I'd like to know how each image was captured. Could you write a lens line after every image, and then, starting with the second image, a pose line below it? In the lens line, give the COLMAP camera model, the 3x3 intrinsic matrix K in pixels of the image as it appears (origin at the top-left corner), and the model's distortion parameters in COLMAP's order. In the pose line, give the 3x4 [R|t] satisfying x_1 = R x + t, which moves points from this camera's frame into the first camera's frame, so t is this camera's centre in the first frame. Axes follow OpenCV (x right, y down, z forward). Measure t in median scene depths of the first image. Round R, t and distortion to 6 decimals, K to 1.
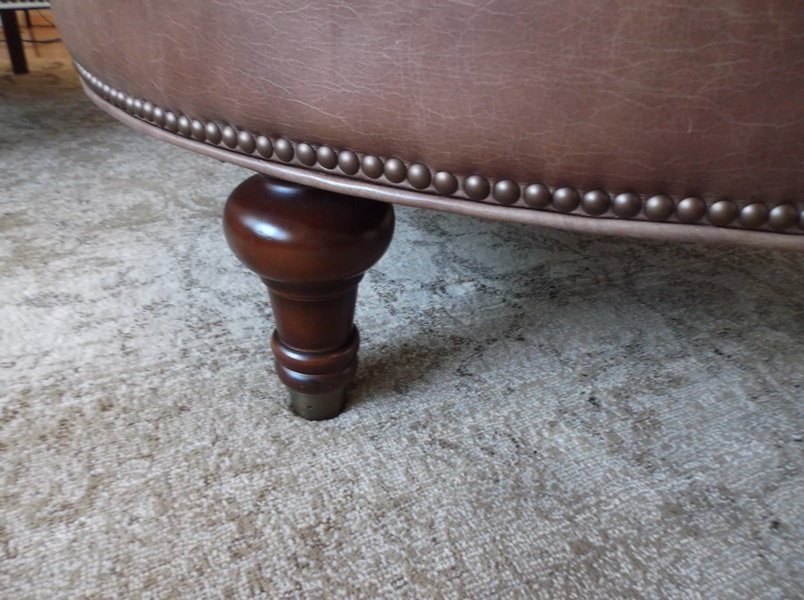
lens RADIAL K [[582.8, 0, 402.0], [0, 582.8, 300.0], [0, 0, 1]] dist [0.005808, -0.002328]
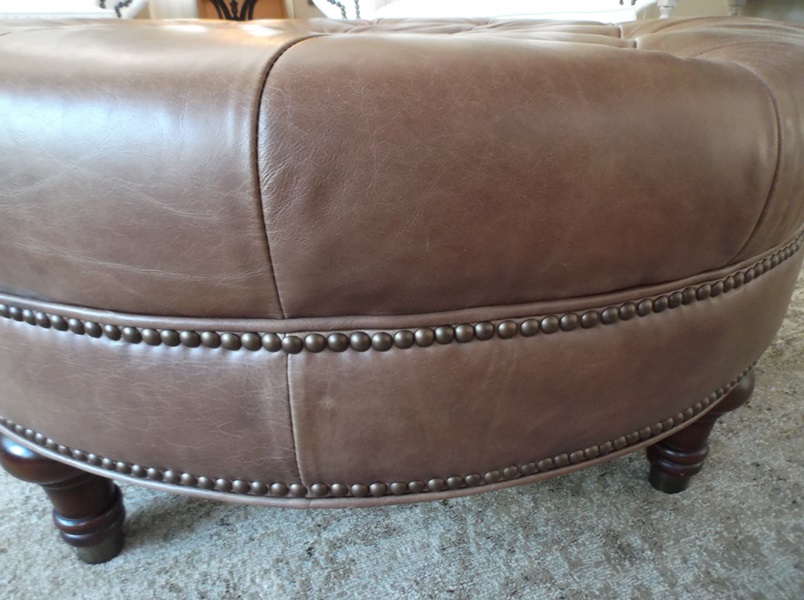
lens RADIAL K [[595.7, 0, 407.5], [0, 595.7, 283.2], [0, 0, 1]] dist [-0.013697, -0.003093]
pose [[0.996340, -0.013502, -0.084403, 0.712200], [0.004279, 0.994086, -0.108508, -0.291167], [0.085369, 0.107749, 0.990506, -0.368453]]
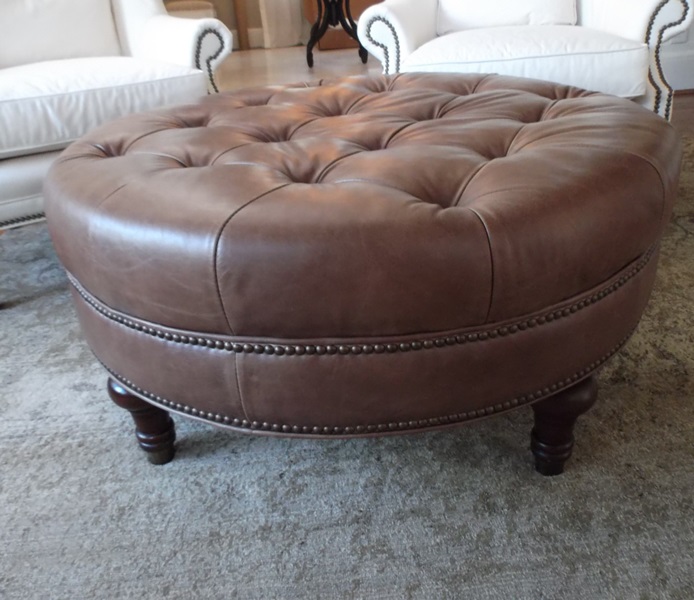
lens RADIAL K [[649.6, 0, 346.7], [0, 649.6, 252.8], [0, 0, 1]] dist [0.000030, -0.014391]
pose [[0.938652, 0.034884, -0.343097, 1.369311], [-0.075515, 0.991518, -0.105783, -0.389576], [0.336496, 0.125202, 0.933324, -1.173628]]
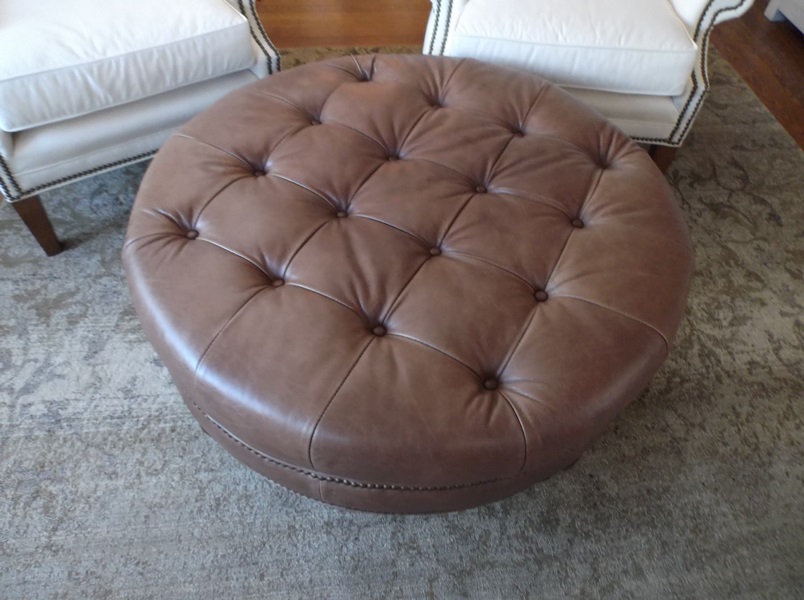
lens RADIAL K [[595.7, 0, 407.5], [0, 595.7, 283.2], [0, 0, 1]] dist [-0.013697, -0.003093]
pose [[0.955519, 0.223540, -0.192390, 1.030421], [-0.152819, 0.933184, 0.325292, -1.665965], [0.252251, -0.281422, 0.925836, -1.258744]]
